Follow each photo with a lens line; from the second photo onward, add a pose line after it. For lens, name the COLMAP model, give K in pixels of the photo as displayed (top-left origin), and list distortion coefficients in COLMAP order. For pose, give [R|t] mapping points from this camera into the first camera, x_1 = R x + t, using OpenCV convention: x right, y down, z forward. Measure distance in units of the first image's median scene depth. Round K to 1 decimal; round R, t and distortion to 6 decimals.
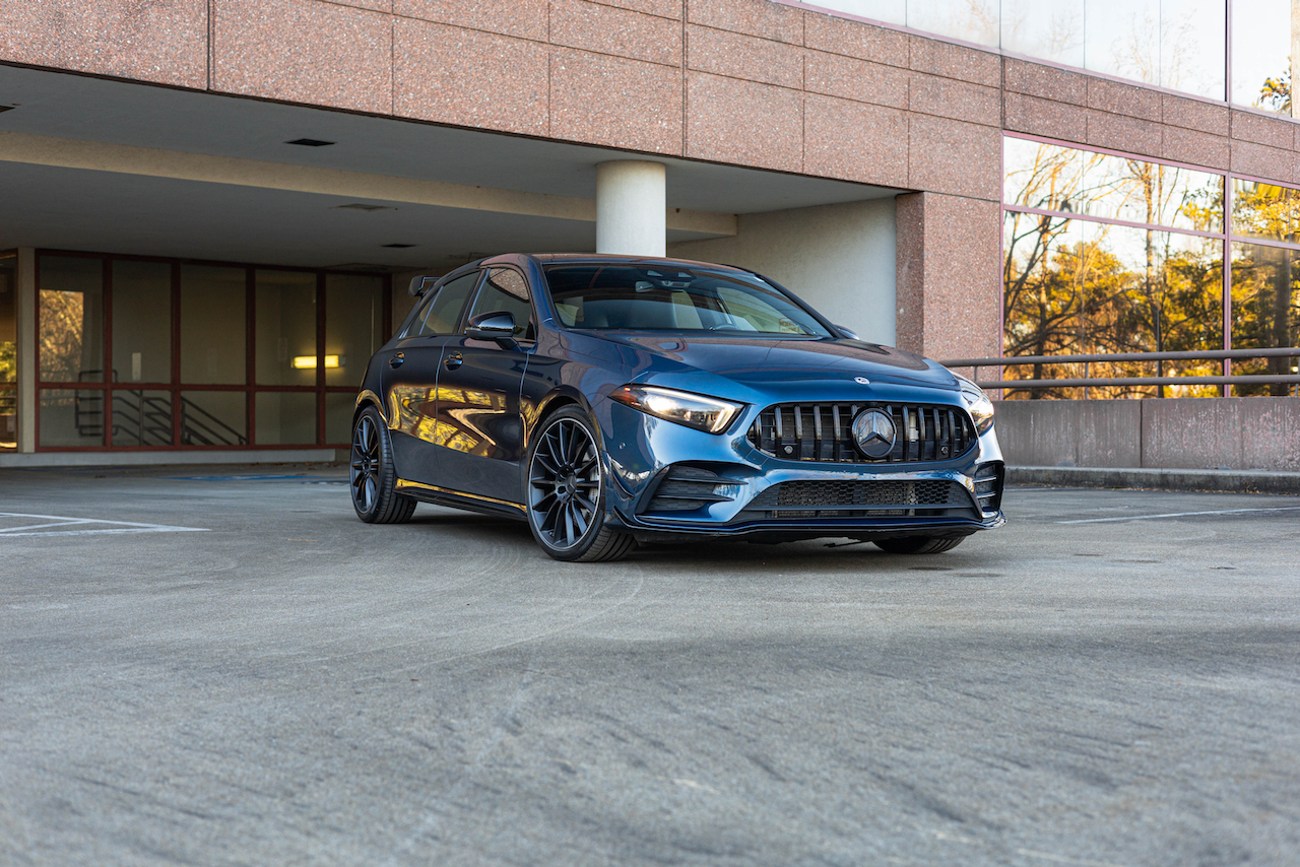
lens RADIAL K [[1820.4, 0, 650.0], [0, 1820.4, 433.5], [0, 0, 1]] dist [0.018085, 0.004137]
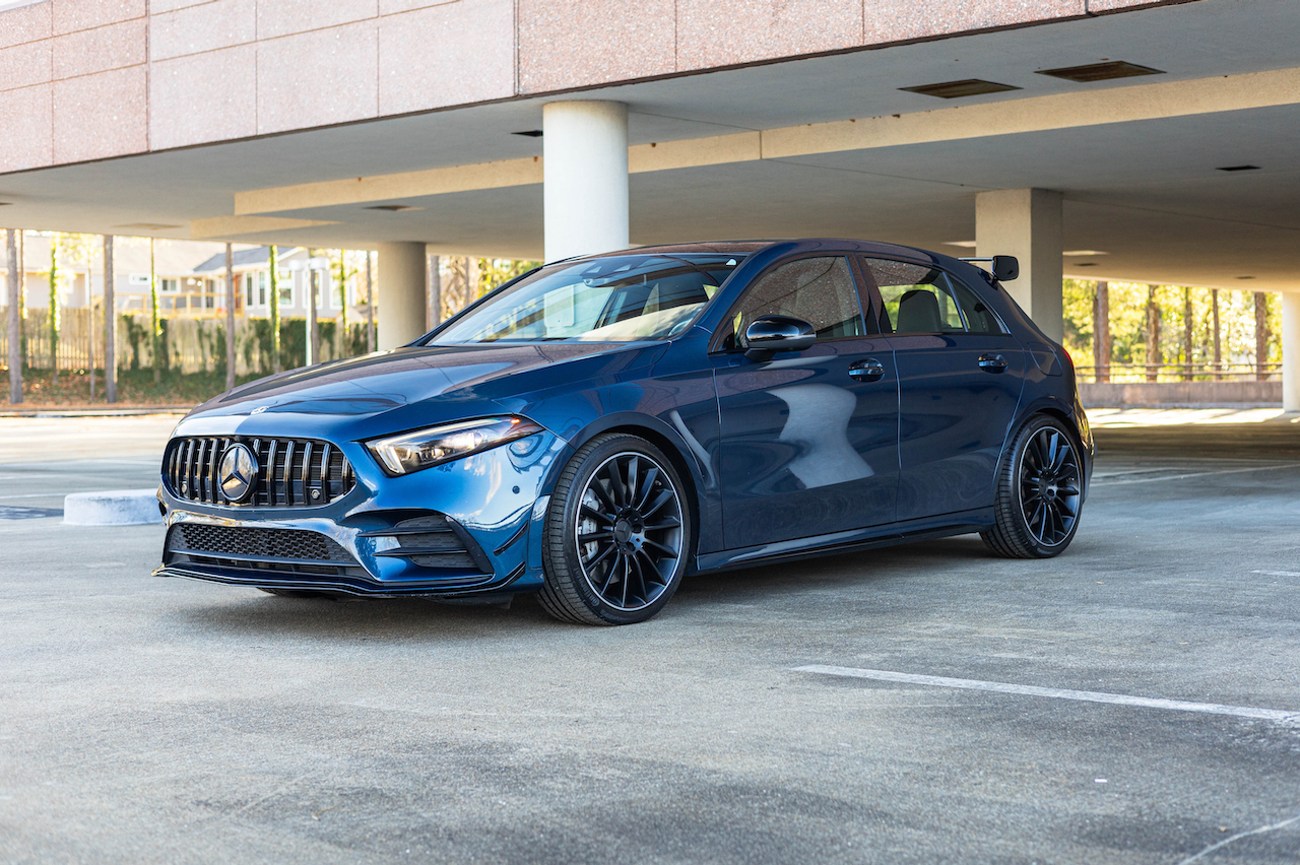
lens RADIAL K [[1963.8, 0, 702.4], [0, 1963.8, 399.9], [0, 0, 1]] dist [0.009848, 0.058731]
pose [[0.116447, 0.003458, -0.993191, 0.559593], [0.006919, 0.999967, 0.004293, -0.019131], [0.993173, -0.007372, 0.116419, 0.667667]]
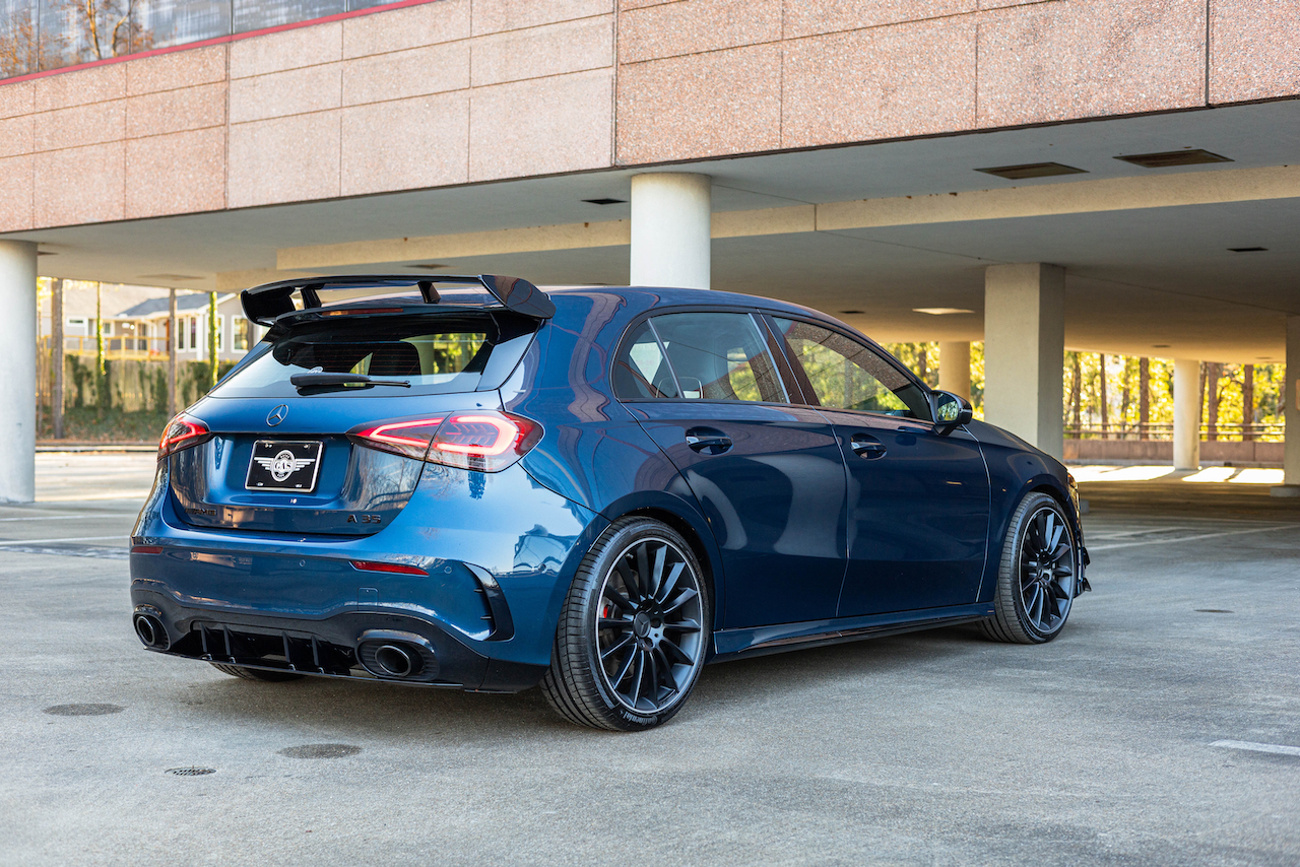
lens RADIAL K [[1820.4, 0, 650.0], [0, 1820.4, 433.5], [0, 0, 1]] dist [0.018085, 0.004137]
pose [[0.157572, 0.000255, -0.987507, 0.523889], [-0.012727, 0.999917, -0.001773, -0.025537], [0.987425, 0.012847, 0.157563, 0.556186]]
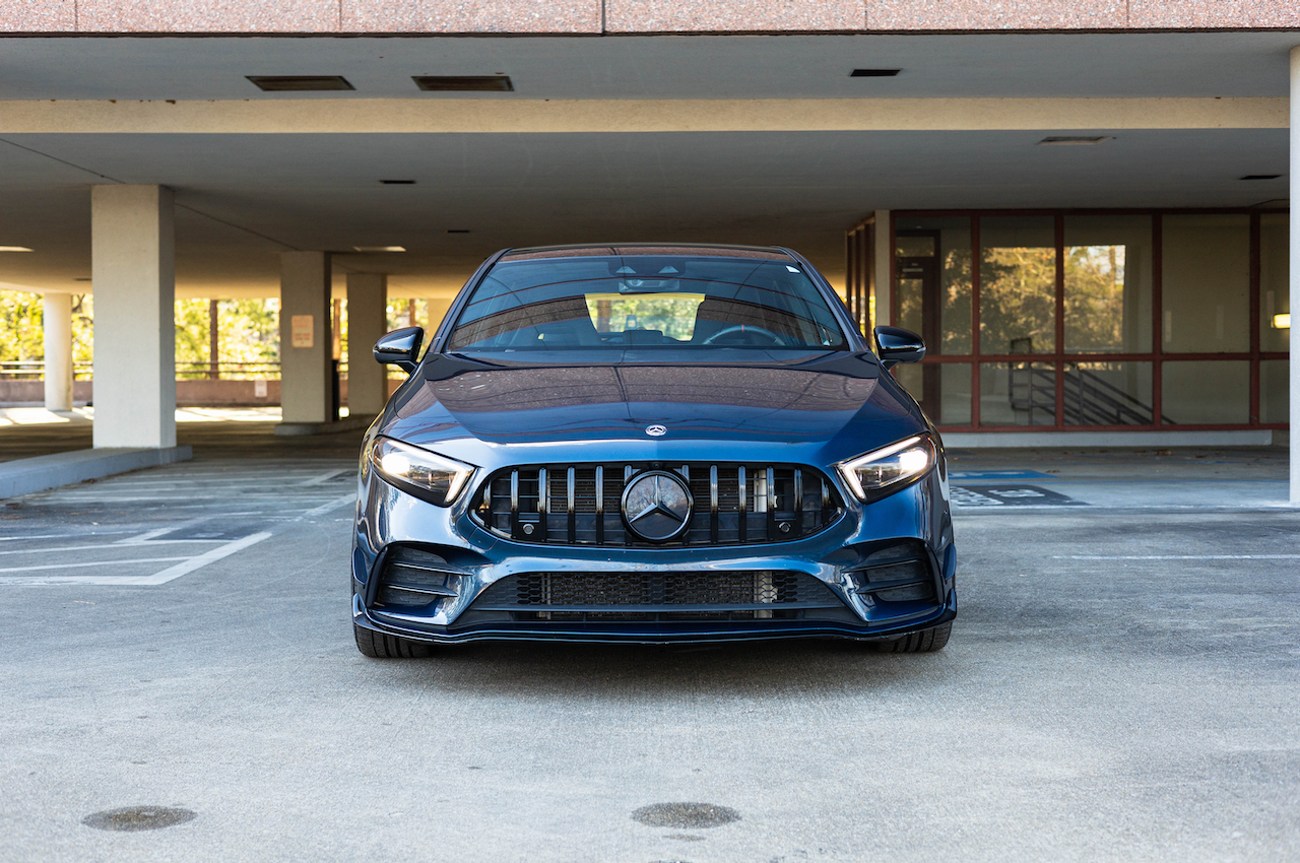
lens RADIAL K [[1885.7, 0, 649.9], [0, 1885.7, 411.9], [0, 0, 1]] dist [0.014741, 0.024890]
pose [[0.738386, 0.007779, -0.674334, 0.332080], [0.004303, 0.999859, 0.016246, -0.025120], [0.674365, -0.014898, 0.738248, 0.339716]]
